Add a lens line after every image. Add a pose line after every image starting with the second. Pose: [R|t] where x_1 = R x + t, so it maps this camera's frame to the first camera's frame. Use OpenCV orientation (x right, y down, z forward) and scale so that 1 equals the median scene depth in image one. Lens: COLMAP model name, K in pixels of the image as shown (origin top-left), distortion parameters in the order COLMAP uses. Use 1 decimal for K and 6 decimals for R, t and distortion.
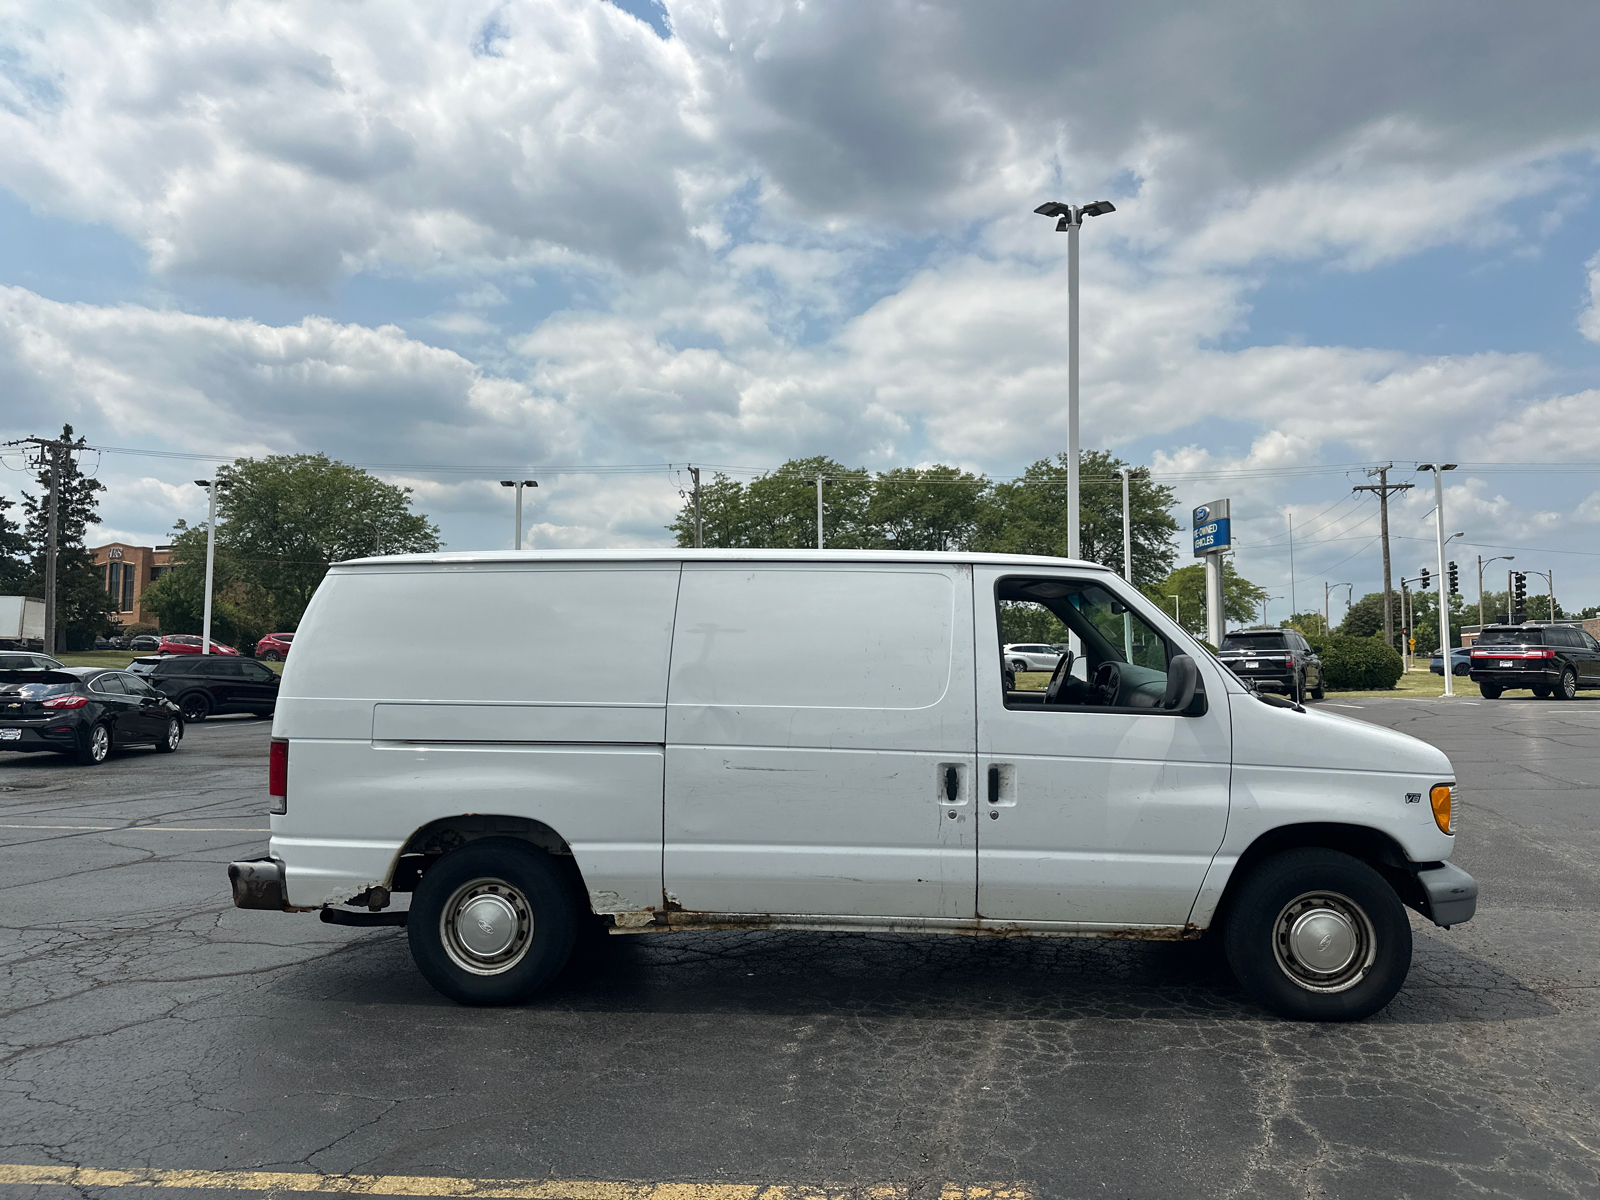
lens RADIAL K [[1196.3, 0, 800.0], [0, 1196.3, 600.0], [0, 0, 1]] dist [-0.009942, -0.005565]
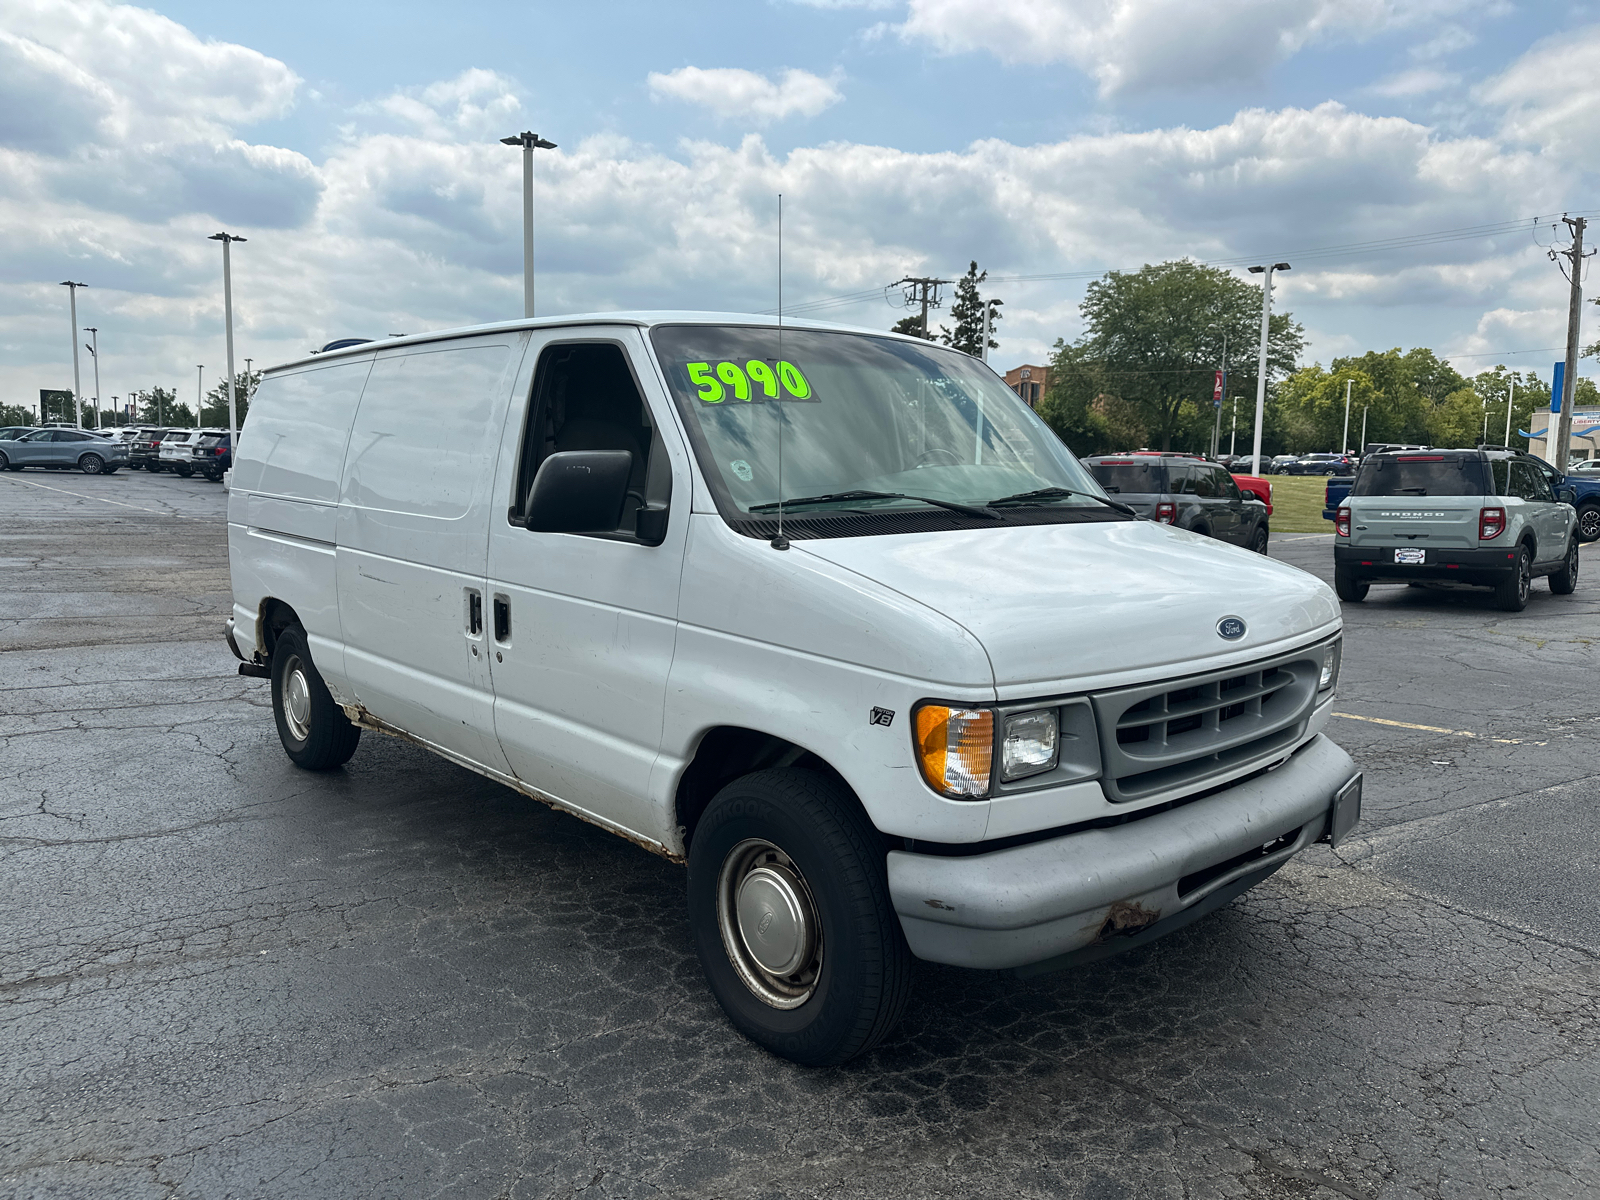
lens RADIAL K [[1196.3, 0, 800.0], [0, 1196.3, 600.0], [0, 0, 1]] dist [-0.009942, -0.005565]
pose [[0.676005, 0.080032, -0.732538, 0.082001], [0.034909, 0.989491, 0.140320, 0.003491], [0.736070, -0.120429, 0.666107, 0.057966]]
